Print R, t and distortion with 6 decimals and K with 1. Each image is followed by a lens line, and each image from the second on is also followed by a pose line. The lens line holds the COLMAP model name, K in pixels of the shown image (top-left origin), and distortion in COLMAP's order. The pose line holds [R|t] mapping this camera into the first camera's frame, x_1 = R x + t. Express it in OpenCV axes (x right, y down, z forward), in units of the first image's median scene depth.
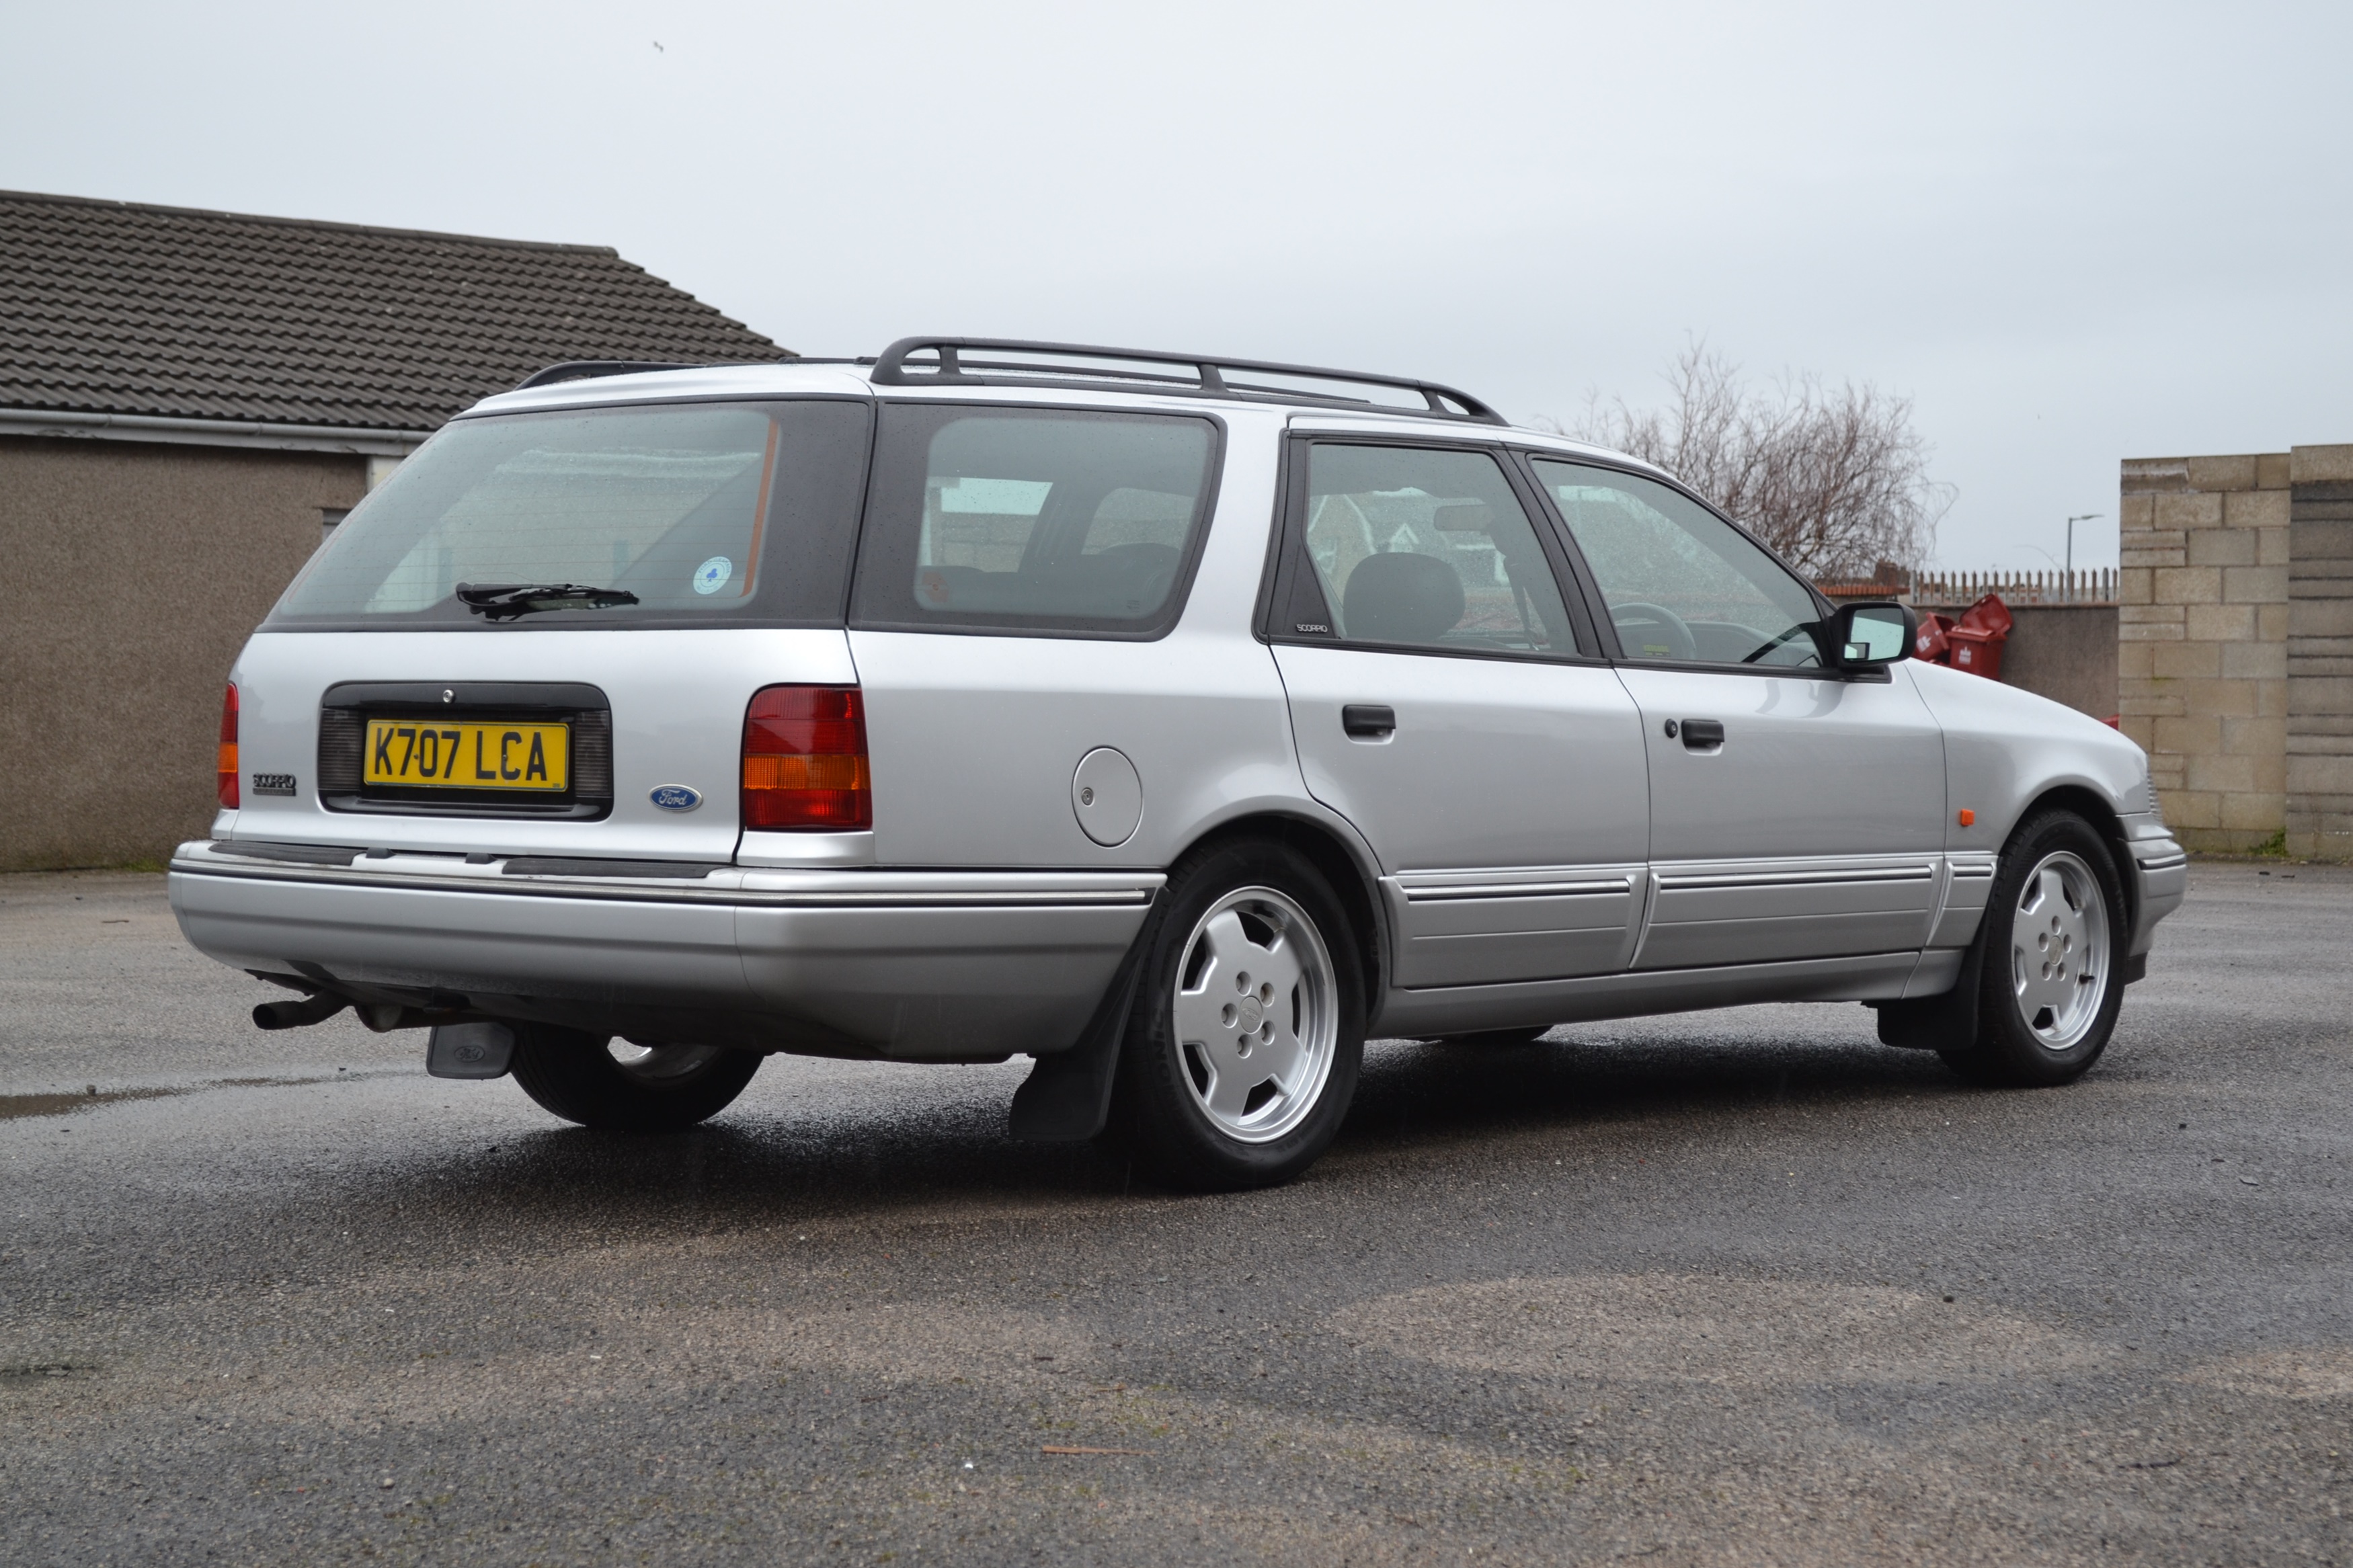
lens RADIAL K [[4193.0, 0, 1173.0], [0, 4193.0, 782.5], [0, 0, 1]] dist [-0.019188, 0.127961]
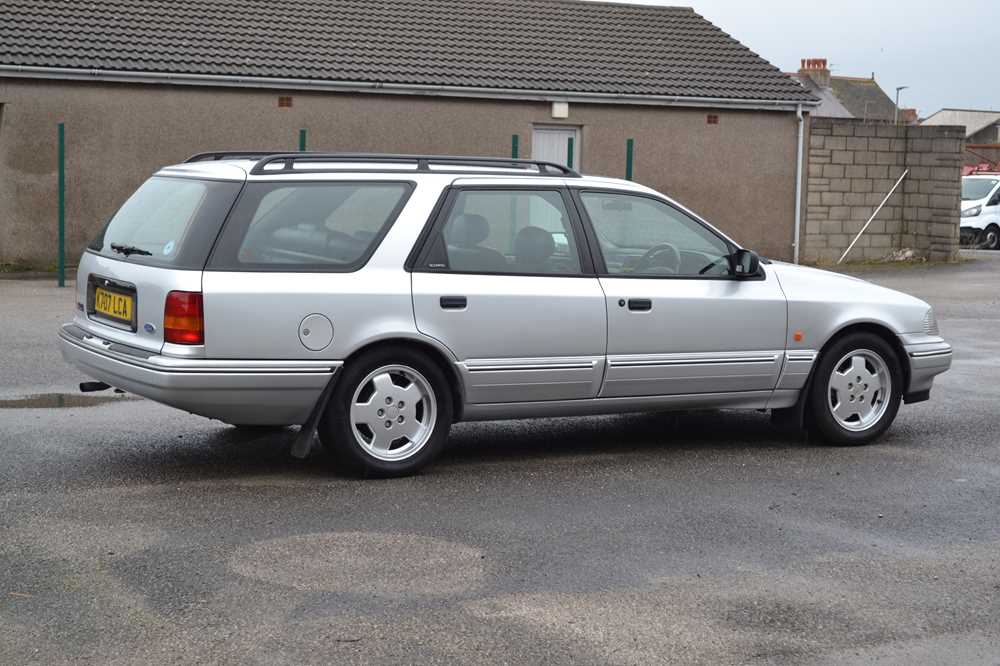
lens RADIAL K [[1784.8, 0, 502.7], [0, 1784.8, 333.1], [0, 0, 1]] dist [0.006067, -0.046616]
pose [[0.945456, 0.055852, -0.320926, 0.446642], [-0.031912, 0.996333, 0.079382, -0.087351], [0.324183, -0.064811, 0.943772, -0.040493]]
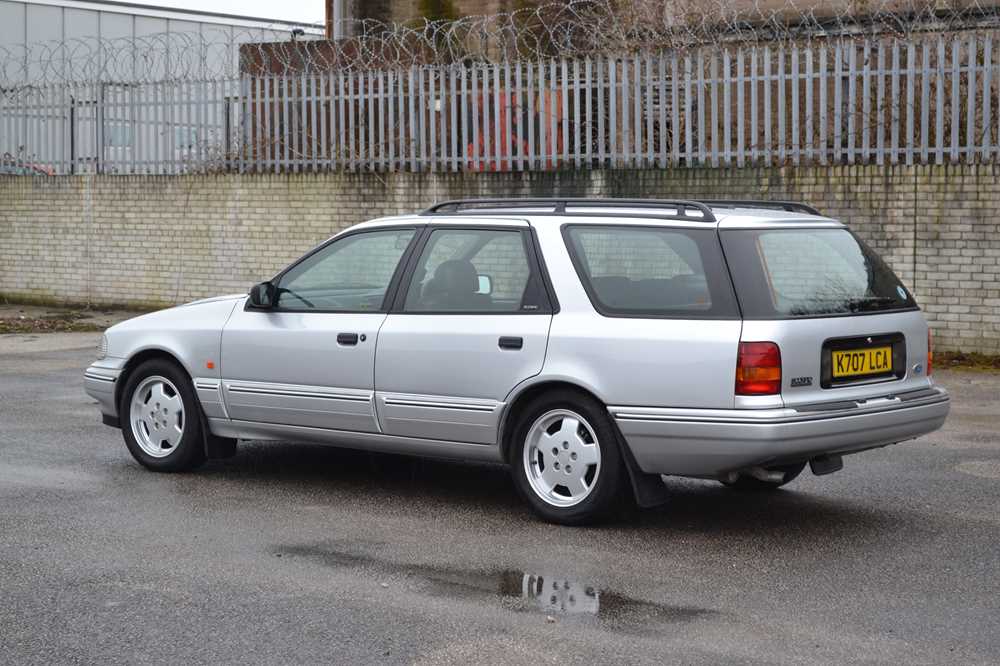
lens RADIAL K [[1992.0, 0, 498.2], [0, 1992.0, 333.1], [0, 0, 1]] dist [0.001535, 0.109204]
pose [[-0.023803, -0.066176, 0.997524, -1.392116], [0.016525, 0.997644, 0.066578, -0.110183], [-0.999580, 0.018069, -0.022653, 1.224257]]
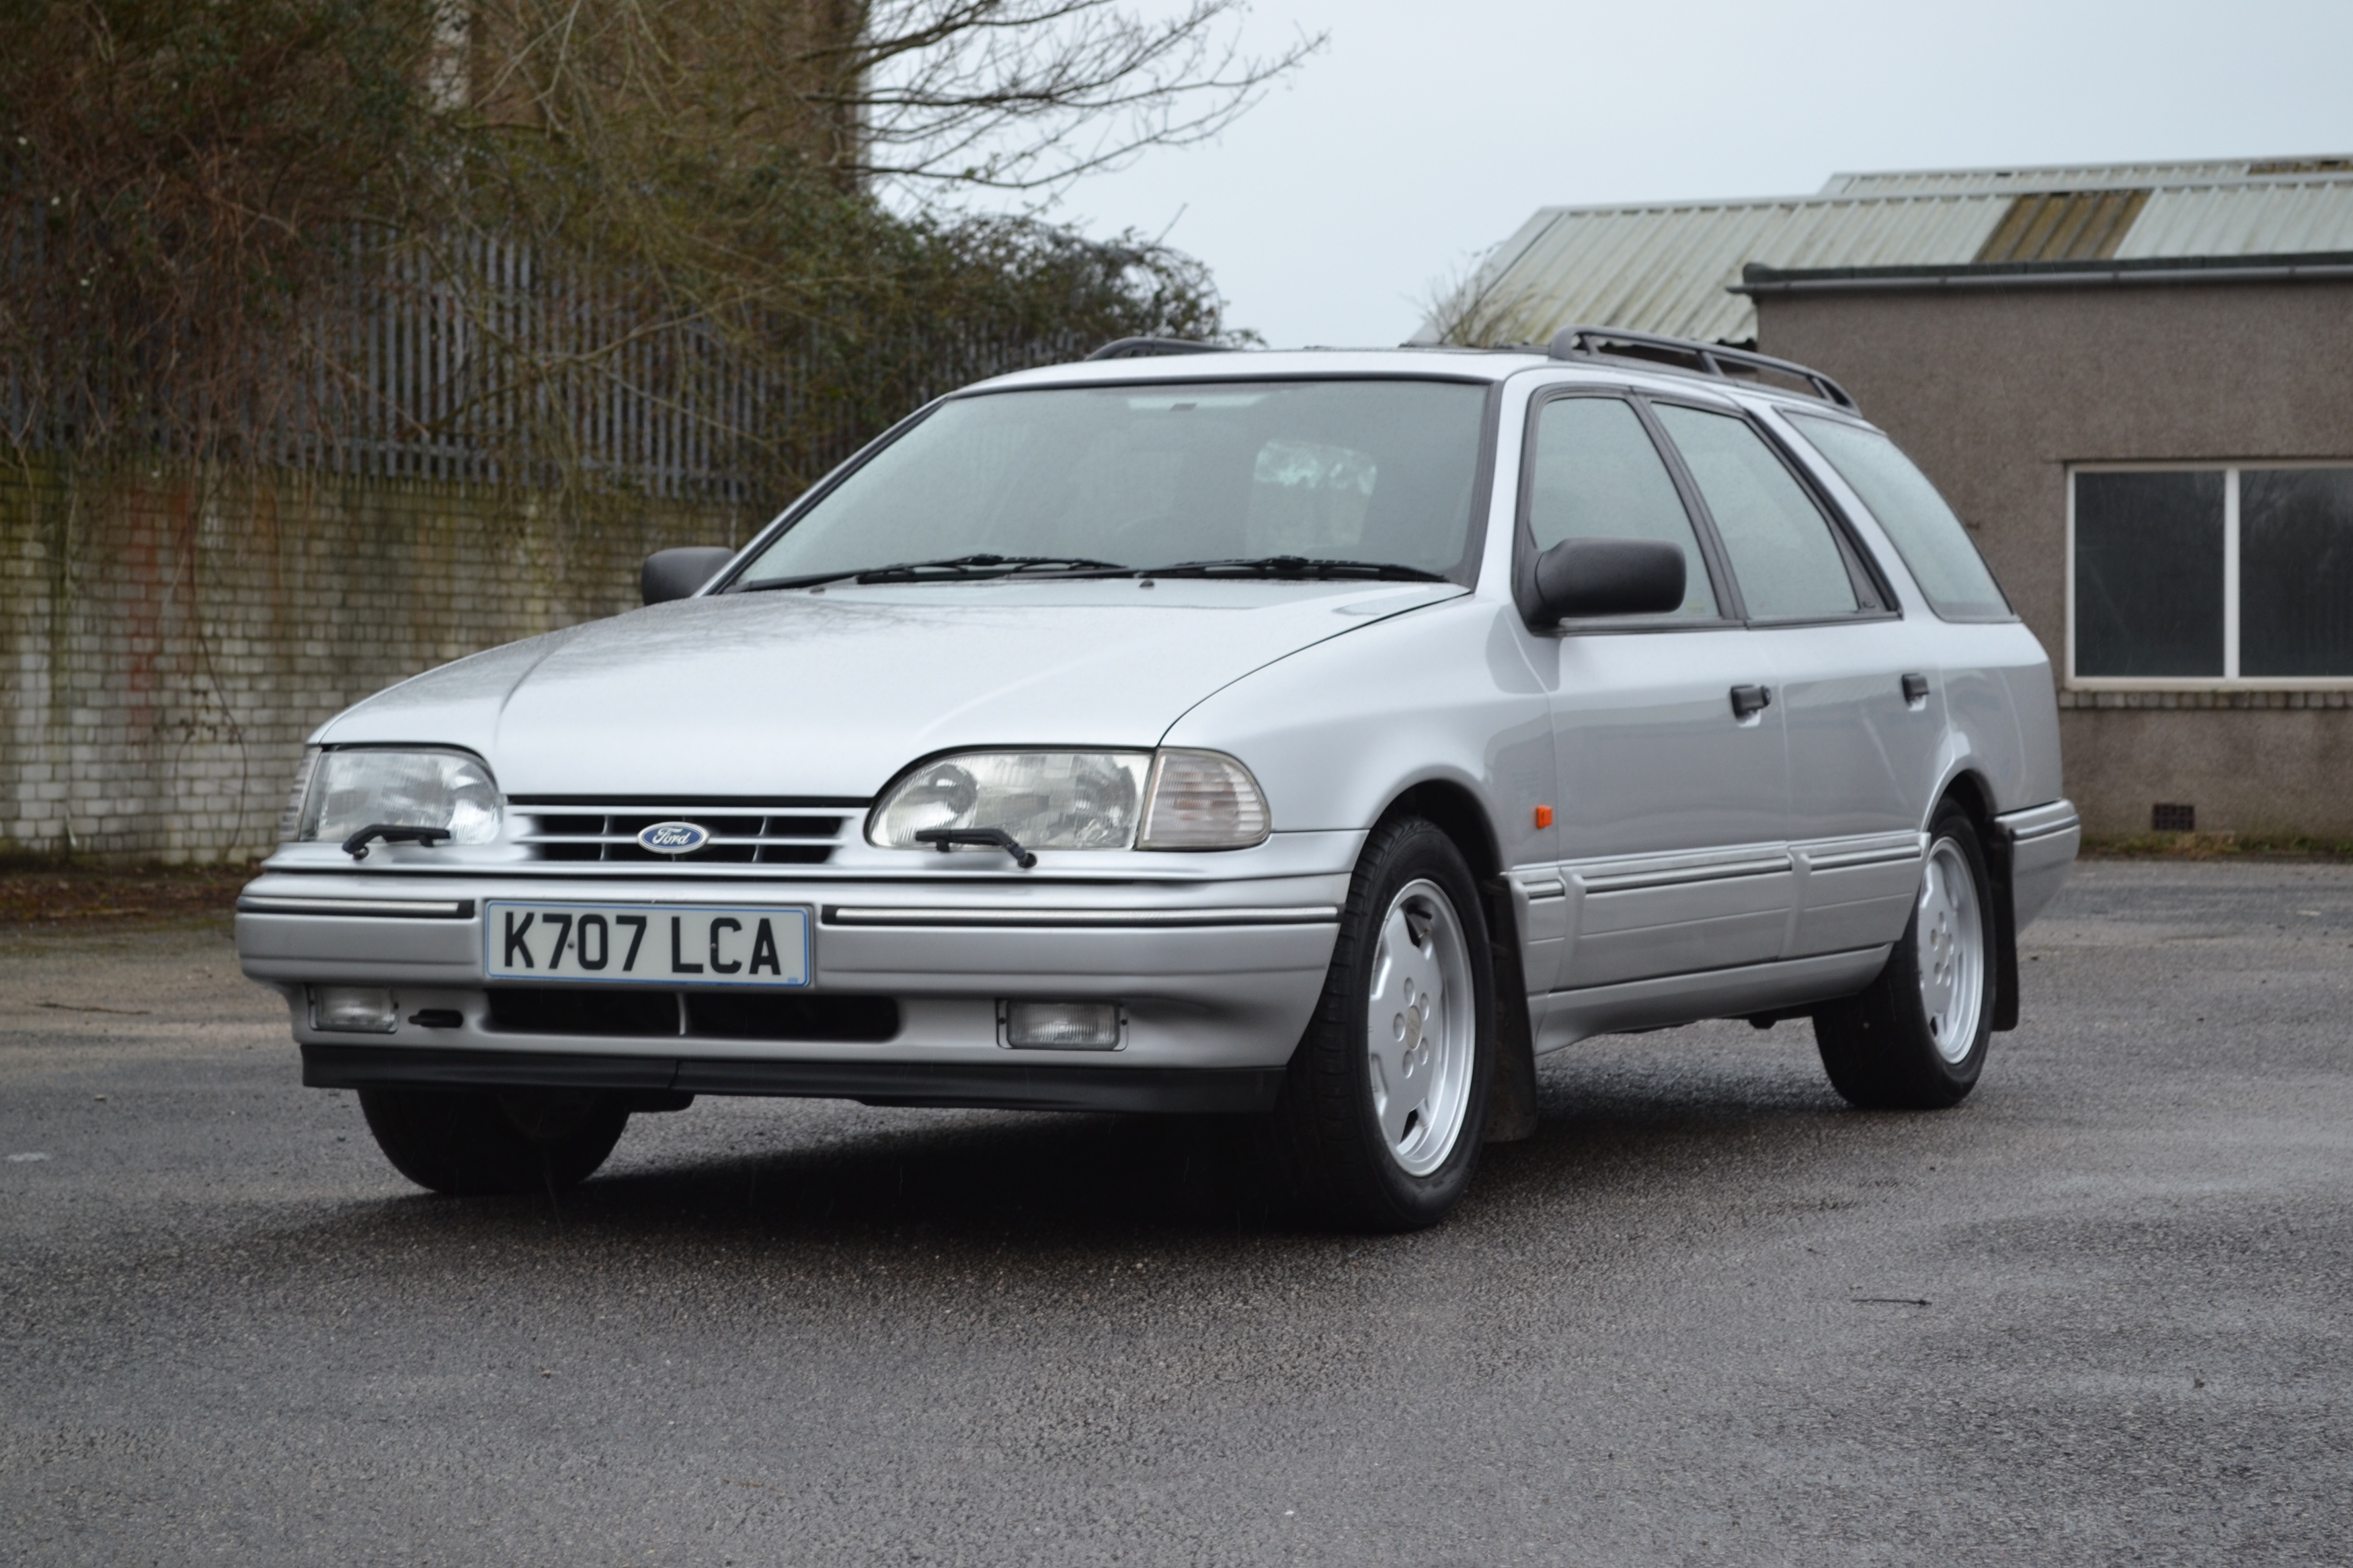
lens RADIAL K [[5438.0, 0, 1173.7], [0, 5438.0, 783.5], [0, 0, 1]] dist [0.031053, 0.011549]
pose [[-0.957027, -0.001936, -0.289993, 0.471653], [-0.011876, 0.999401, 0.032519, -0.038852], [0.289756, 0.034566, -0.956476, 2.503635]]
